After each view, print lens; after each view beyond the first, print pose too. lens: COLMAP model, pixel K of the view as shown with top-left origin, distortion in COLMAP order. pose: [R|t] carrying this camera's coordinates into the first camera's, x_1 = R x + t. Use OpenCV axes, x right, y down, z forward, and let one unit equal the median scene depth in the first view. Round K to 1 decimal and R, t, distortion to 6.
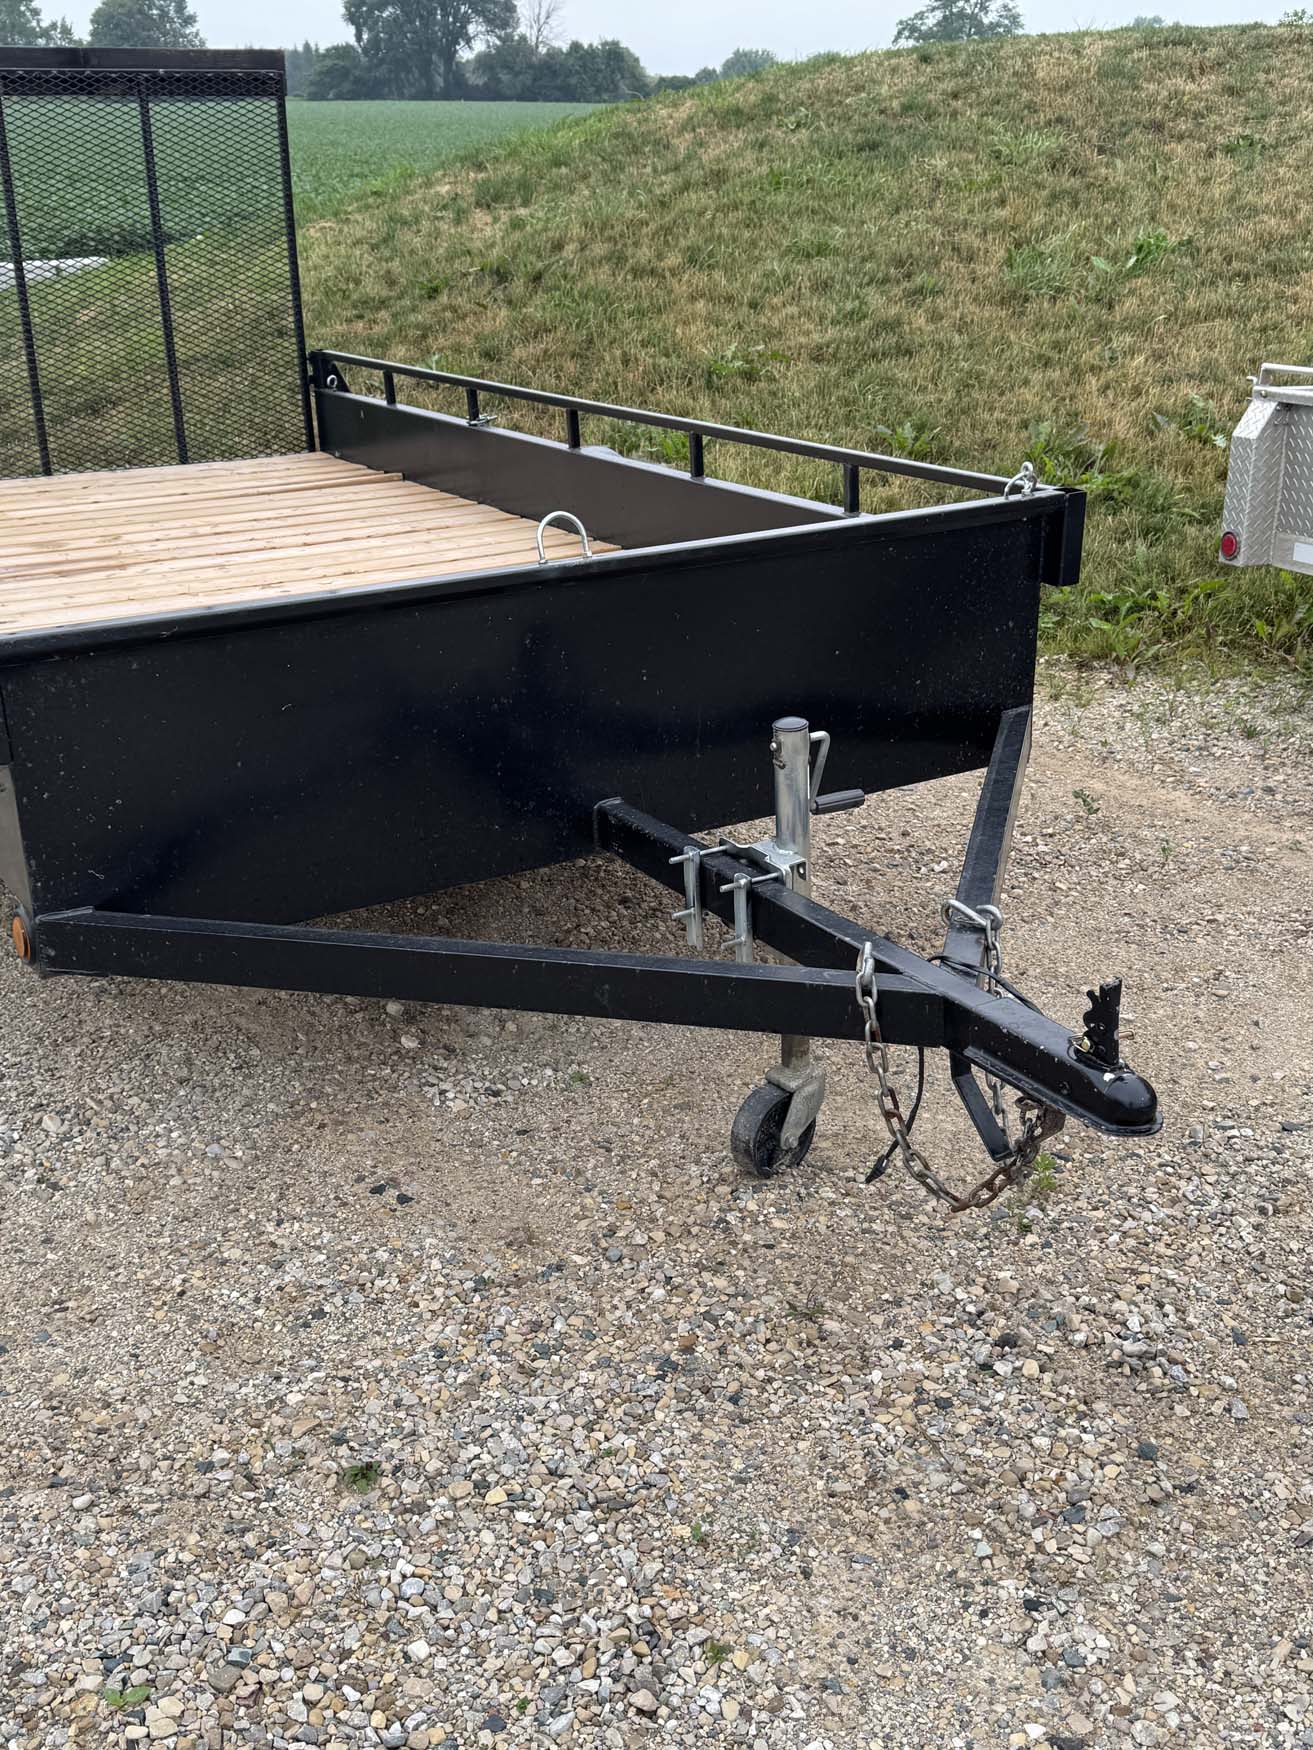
lens RADIAL K [[1819.1, 0, 663.0], [0, 1819.1, 856.8], [0, 0, 1]] dist [0.144981, -0.287580]
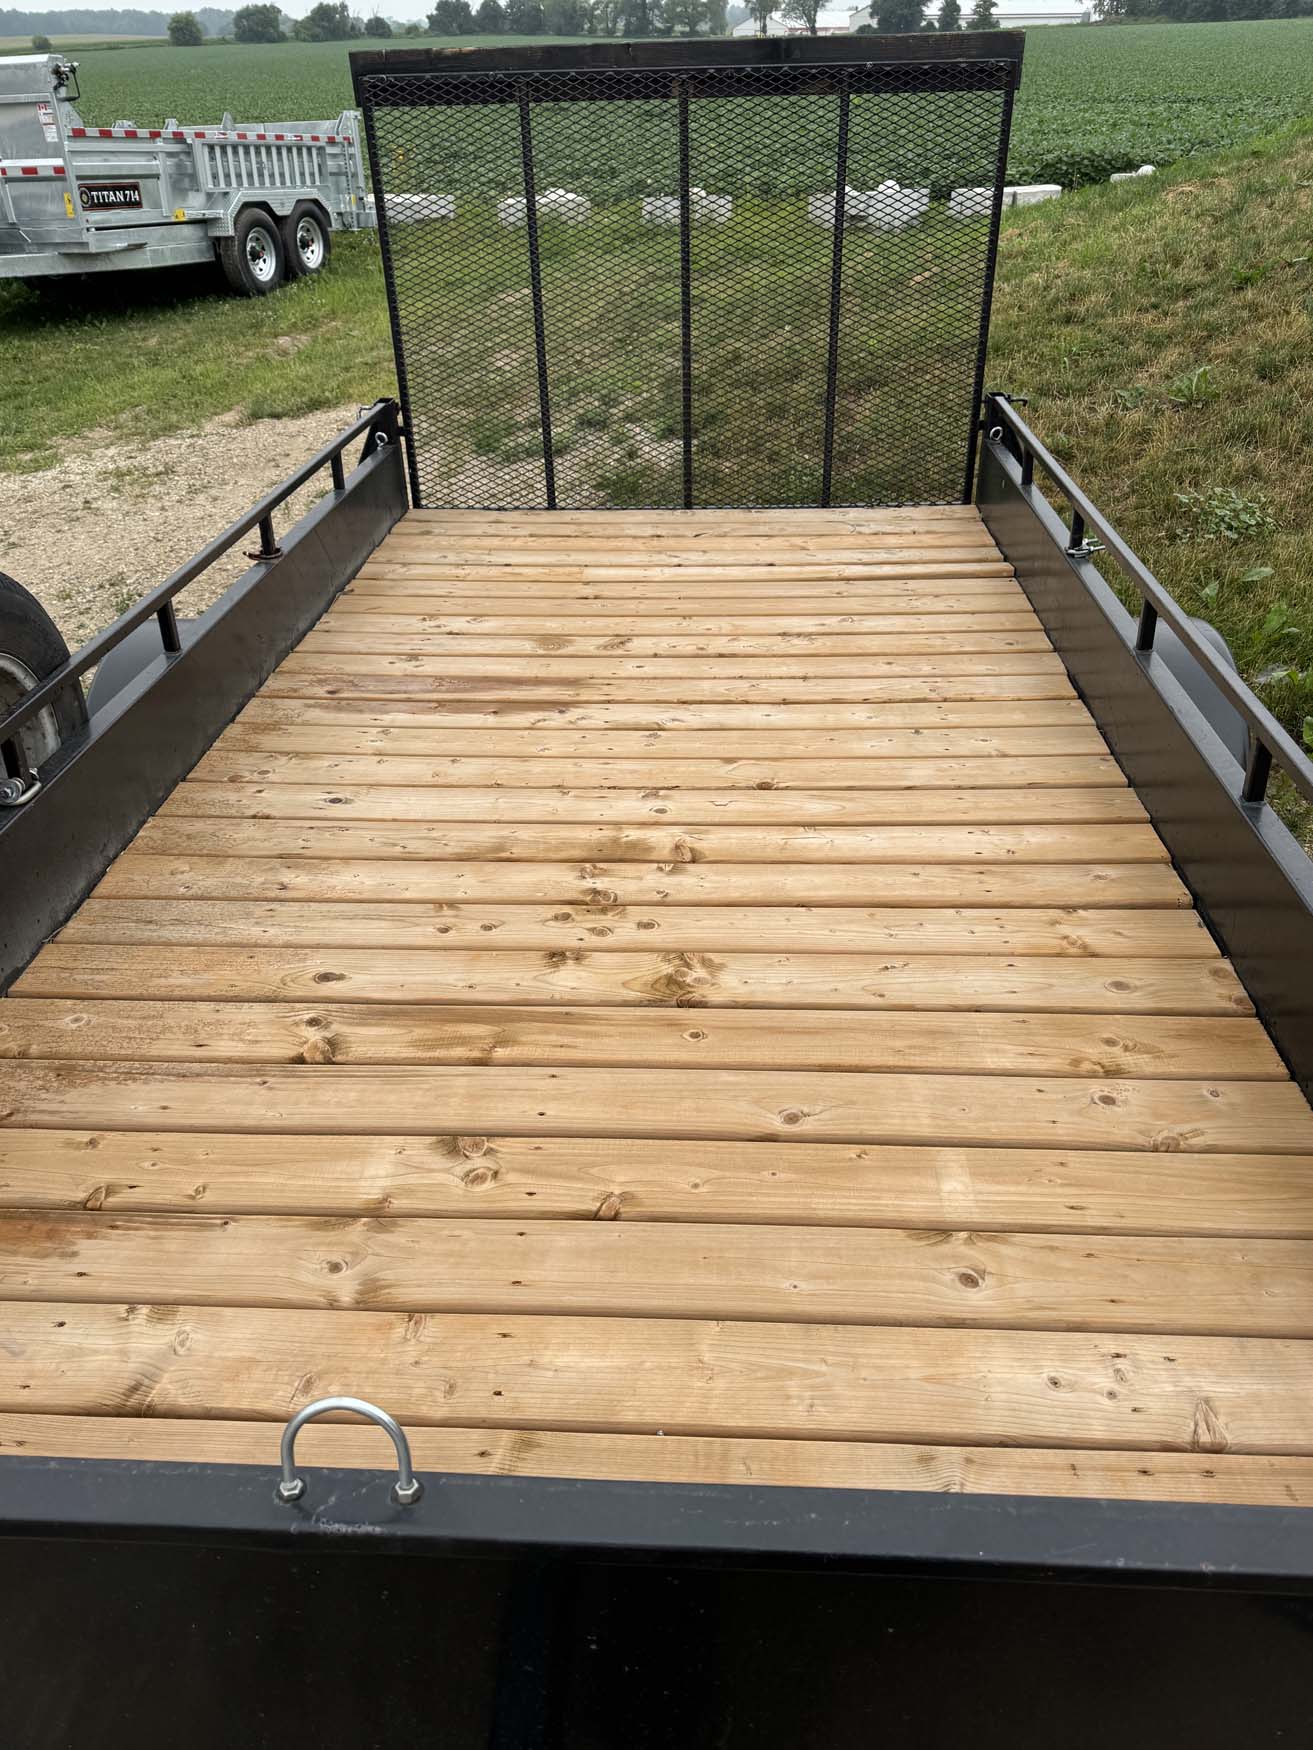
lens RADIAL K [[1290.8, 0, 663.0], [0, 1290.8, 880.9], [0, 0, 1]] dist [0.001185, -0.004054]
pose [[0.826903, 0.291700, -0.480772, 0.039460], [-0.190297, 0.949654, 0.248885, -0.137517], [0.529167, -0.114314, 0.840782, 0.282089]]
